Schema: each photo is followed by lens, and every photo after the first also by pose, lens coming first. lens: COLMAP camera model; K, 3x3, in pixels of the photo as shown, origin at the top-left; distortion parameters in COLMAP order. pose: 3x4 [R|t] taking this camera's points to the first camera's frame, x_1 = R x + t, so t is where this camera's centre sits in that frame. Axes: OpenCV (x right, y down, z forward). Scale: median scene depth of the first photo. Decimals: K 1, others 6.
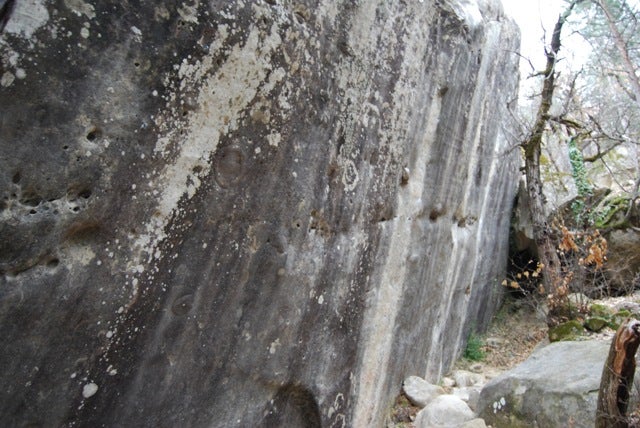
lens RADIAL K [[505.2, 0, 322.1], [0, 505.2, 212.4], [0, 0, 1]] dist [-0.089728, 0.032257]
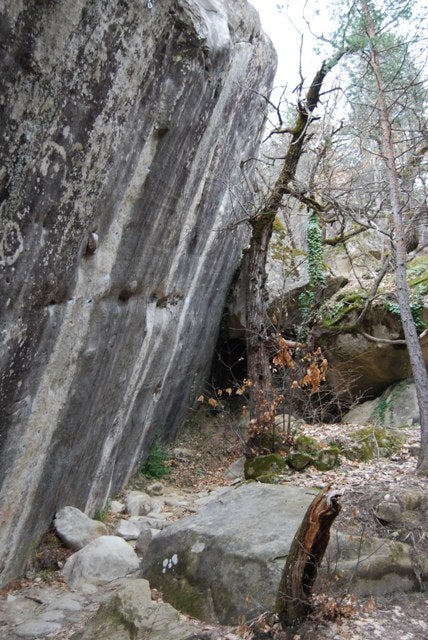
lens RADIAL K [[683.3, 0, 213.8], [0, 683.3, 319.5], [0, 0, 1]] dist [-0.062031, 0.000000]
pose [[0.934690, 0.114929, 0.336373, 0.010548], [-0.148561, 0.985984, 0.075927, -0.063806], [-0.322932, -0.120940, 0.938663, 0.004717]]
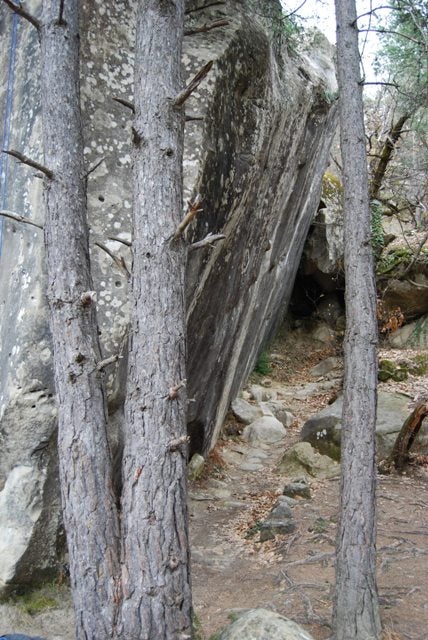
lens RADIAL K [[568.0, 0, 212.2], [0, 568.0, 320.9], [0, 0, 1]] dist [-0.067822, -0.010354]
pose [[0.951782, 0.076994, 0.296955, -0.334649], [-0.153135, 0.958008, 0.242427, -0.201435], [-0.265820, -0.276212, 0.923605, -0.251152]]
